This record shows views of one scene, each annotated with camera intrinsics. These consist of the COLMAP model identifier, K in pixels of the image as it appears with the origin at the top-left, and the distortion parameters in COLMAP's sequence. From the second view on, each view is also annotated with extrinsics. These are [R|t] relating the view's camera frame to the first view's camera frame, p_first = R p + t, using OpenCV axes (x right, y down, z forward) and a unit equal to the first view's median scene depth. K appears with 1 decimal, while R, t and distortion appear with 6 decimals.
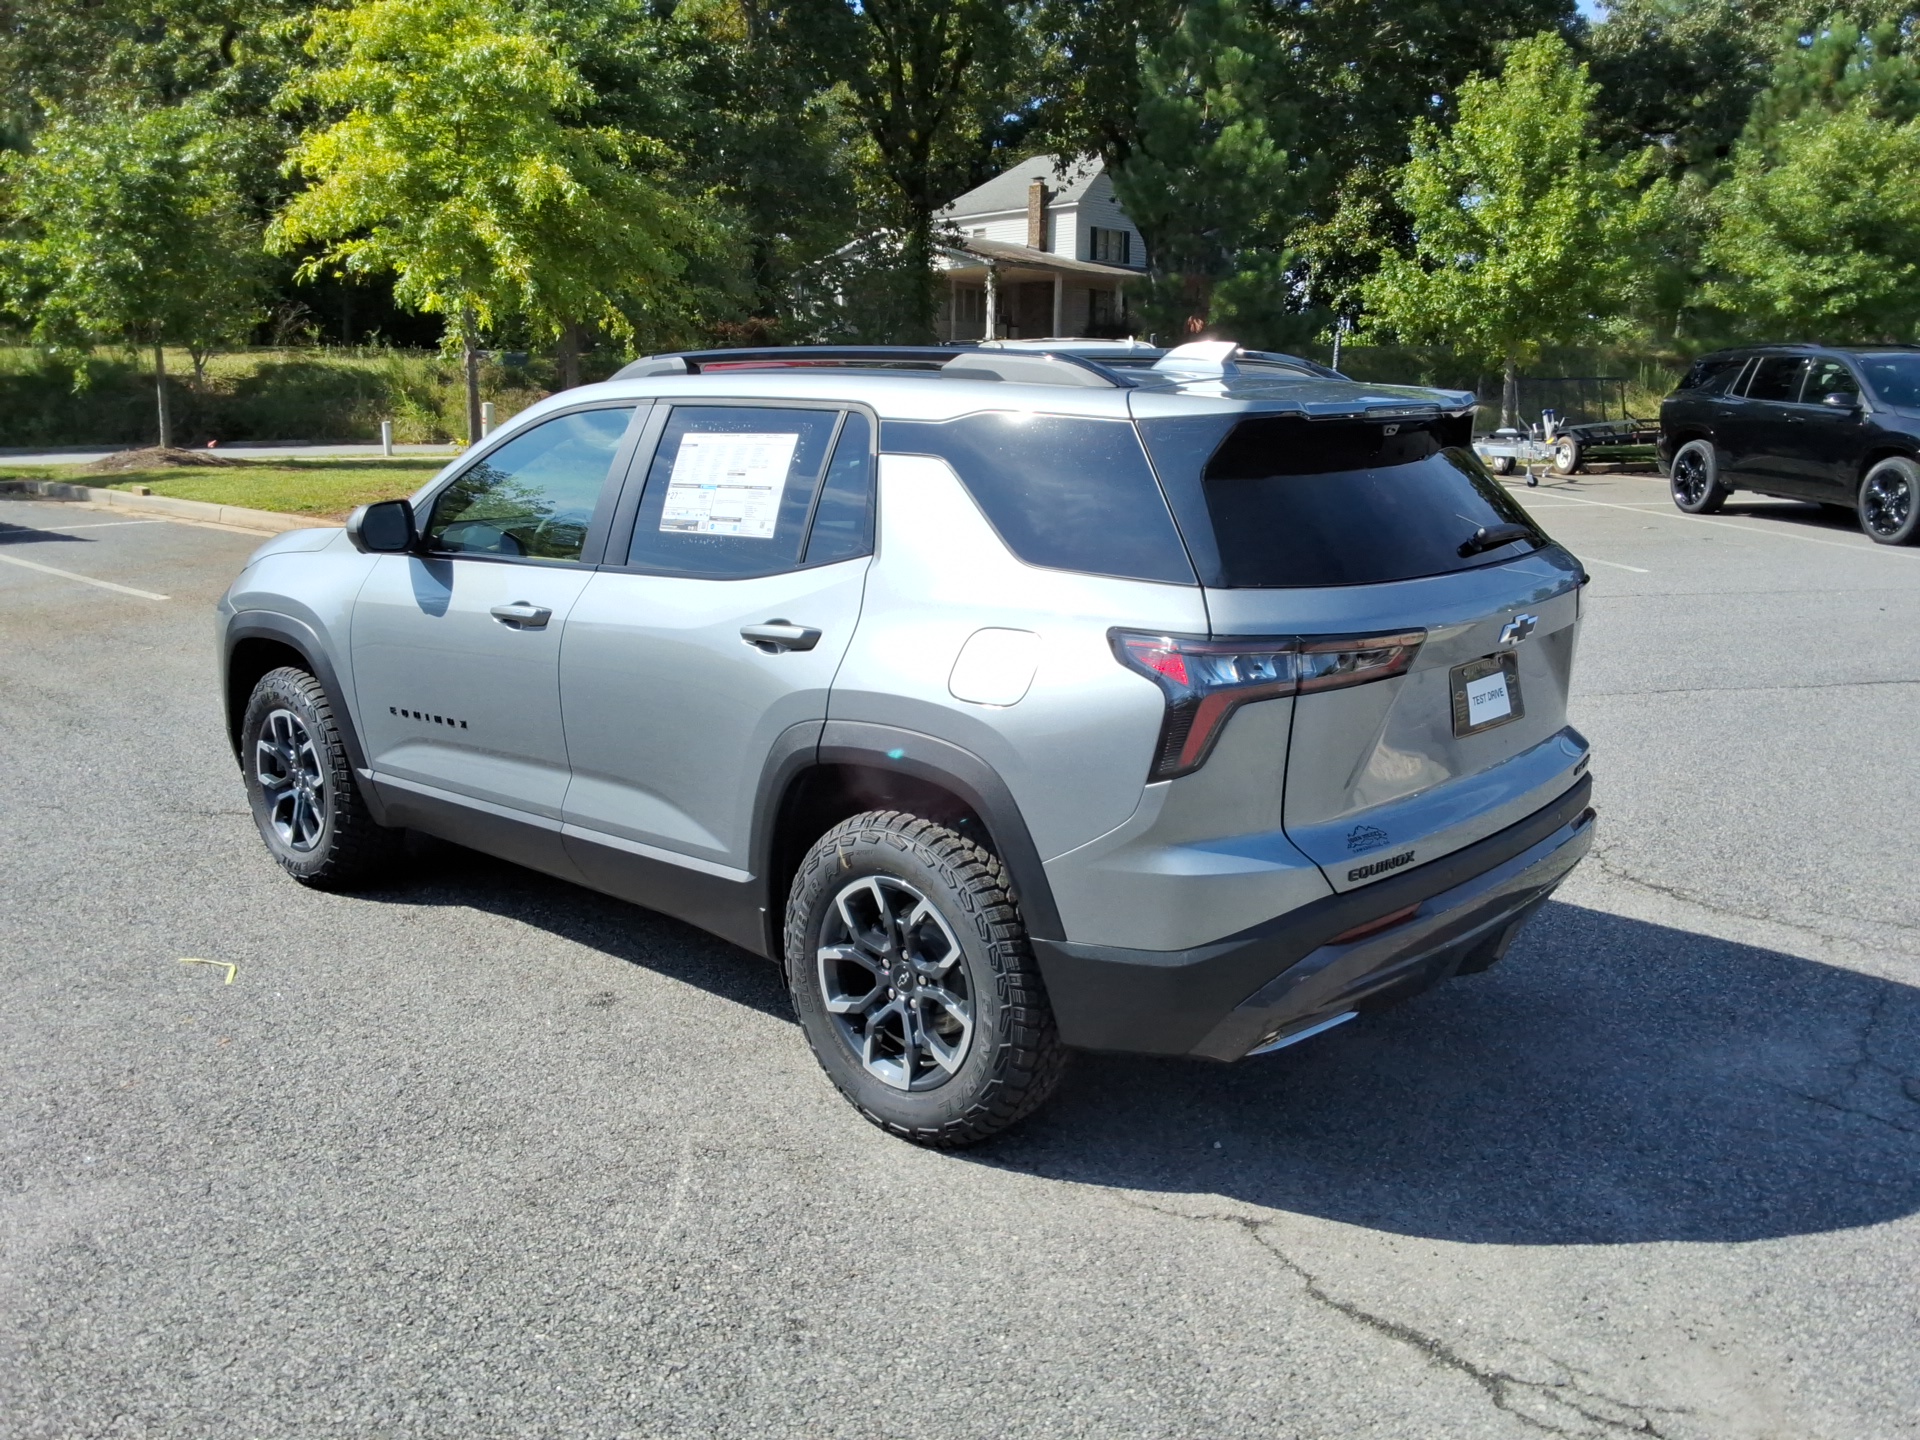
lens RADIAL K [[1546.6, 0, 963.9], [0, 1546.6, 703.4], [0, 0, 1]] dist [0.095971, -0.148139]
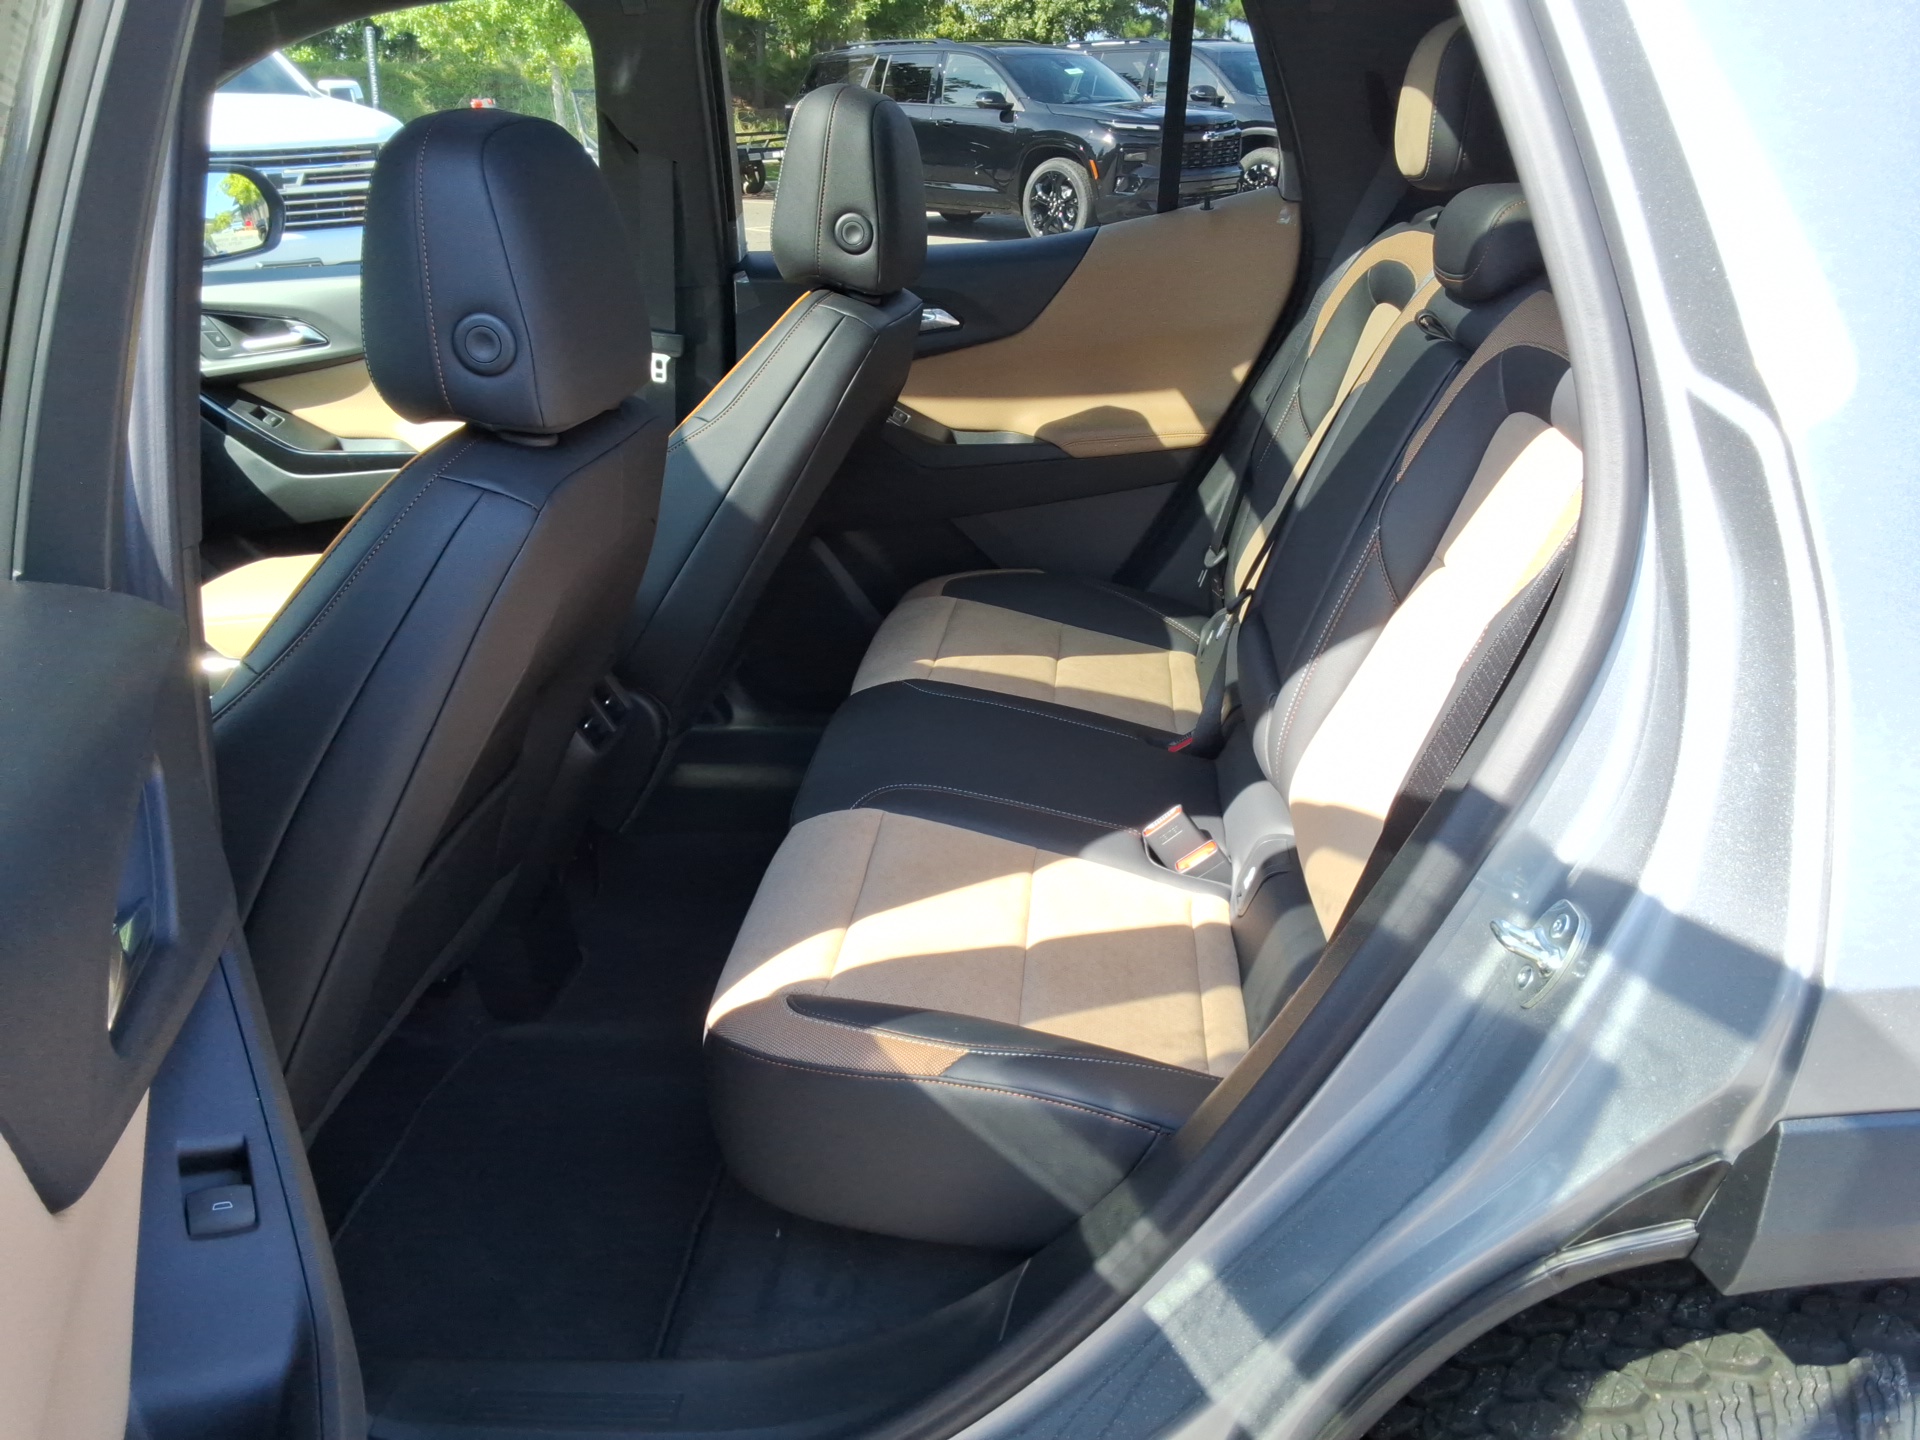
lens RADIAL K [[1546.6, 0, 949.7], [0, 1546.6, 720.7], [0, 0, 1]] dist [0.095971, -0.148139]
pose [[0.808438, -0.229089, 0.542168, -0.181669], [0.137179, 0.969114, 0.204941, -0.067053], [-0.572372, -0.091308, 0.814895, 0.564779]]
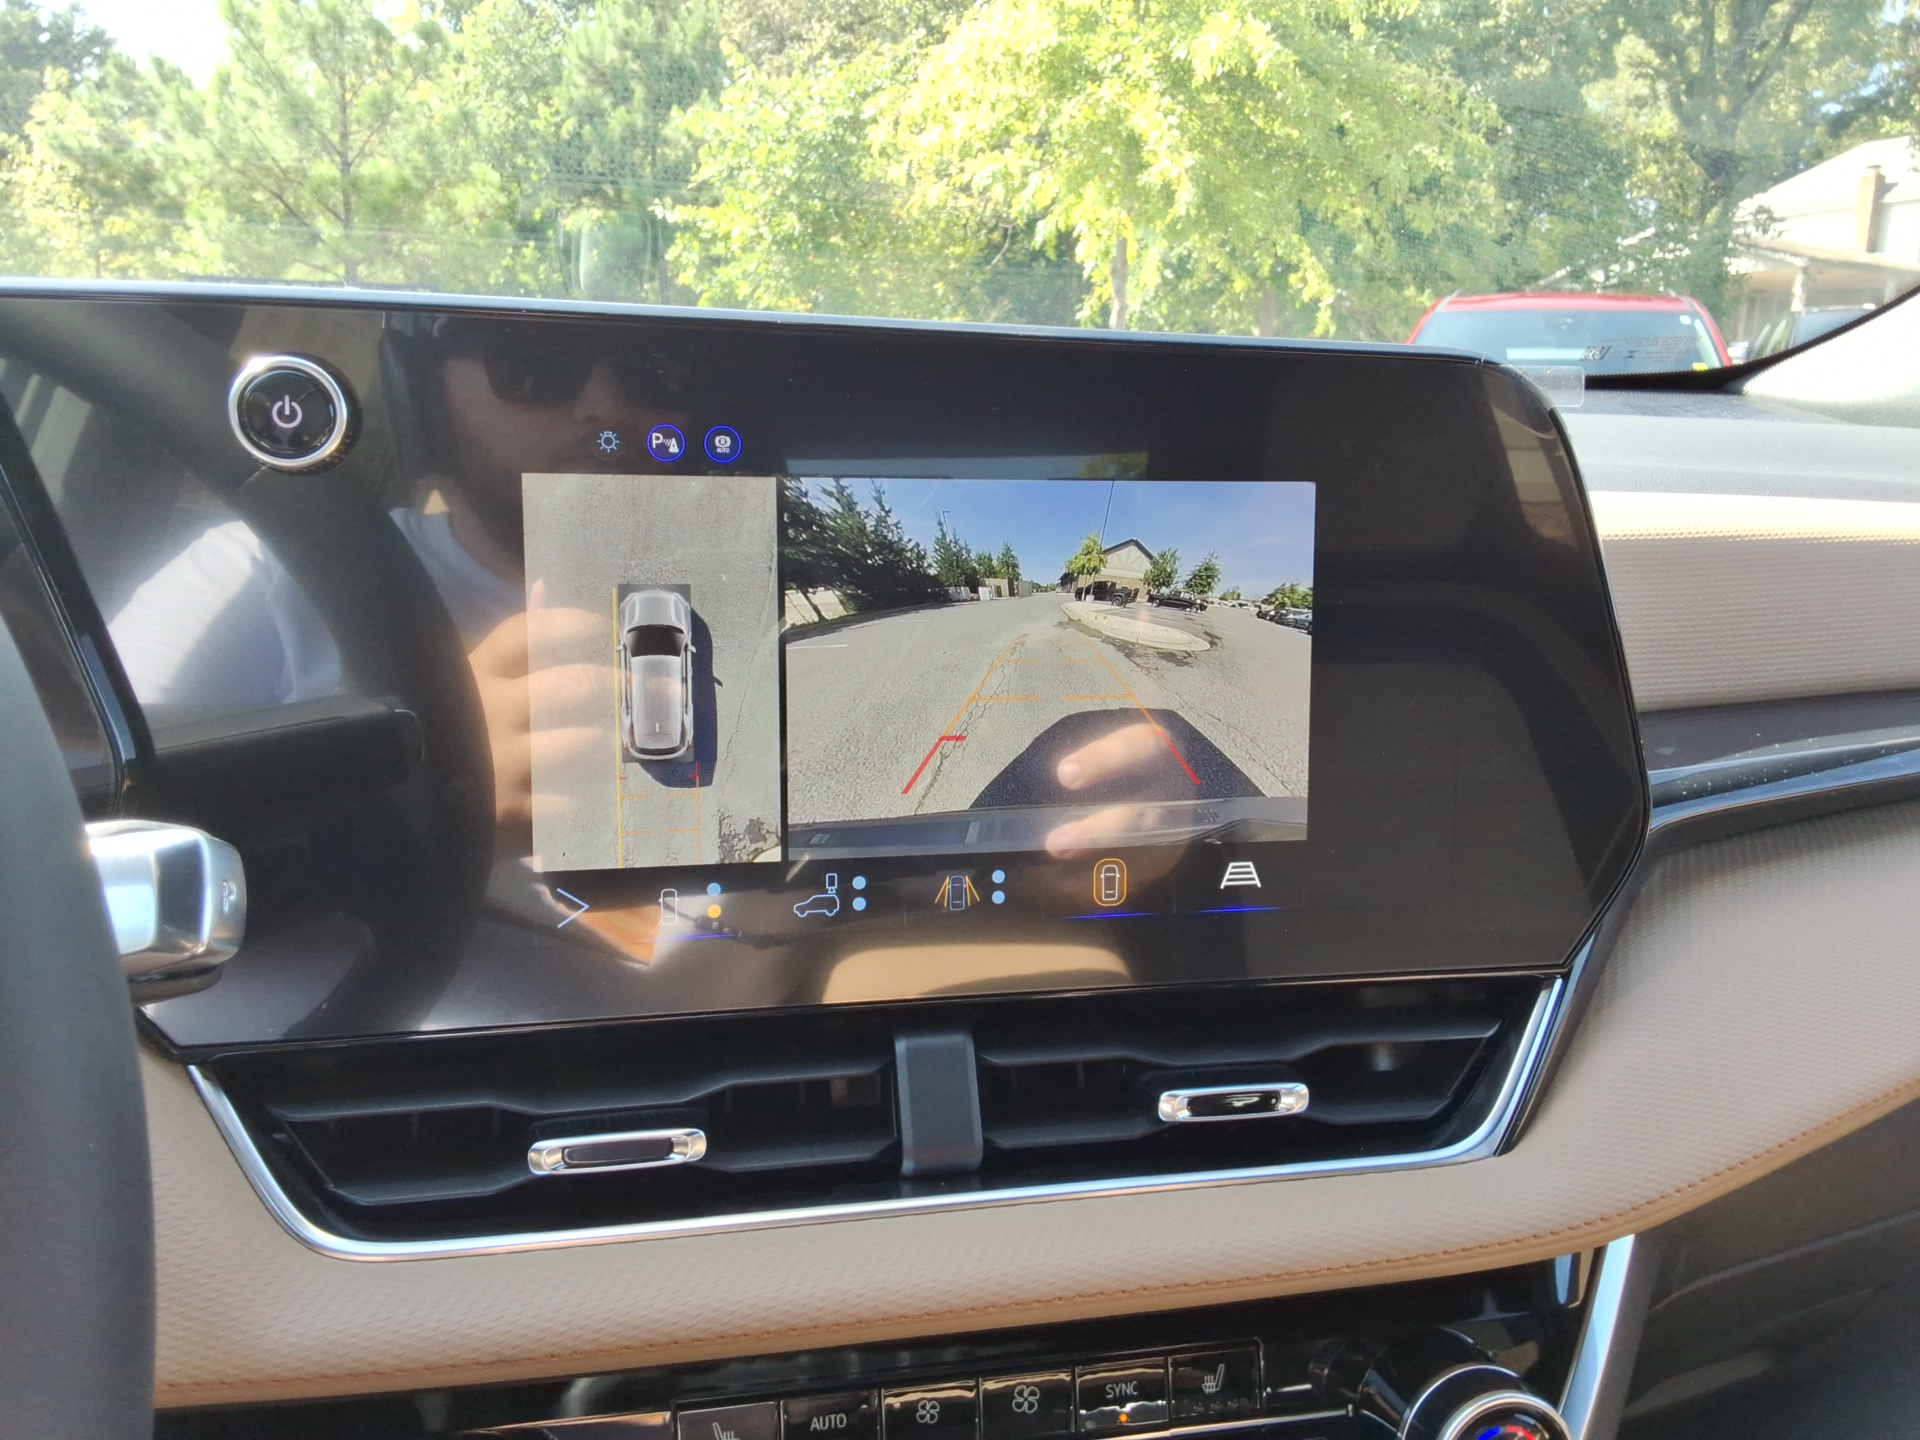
lens RADIAL K [[1546.6, 0, 977.5], [0, 1546.6, 710.6], [0, 0, 1]] dist [0.095971, -0.148139]
pose [[0.907422, 0.107542, -0.406226, -0.156708], [-0.113999, 0.993446, 0.008349, -0.094587], [0.404461, 0.038734, 0.913735, 0.886895]]
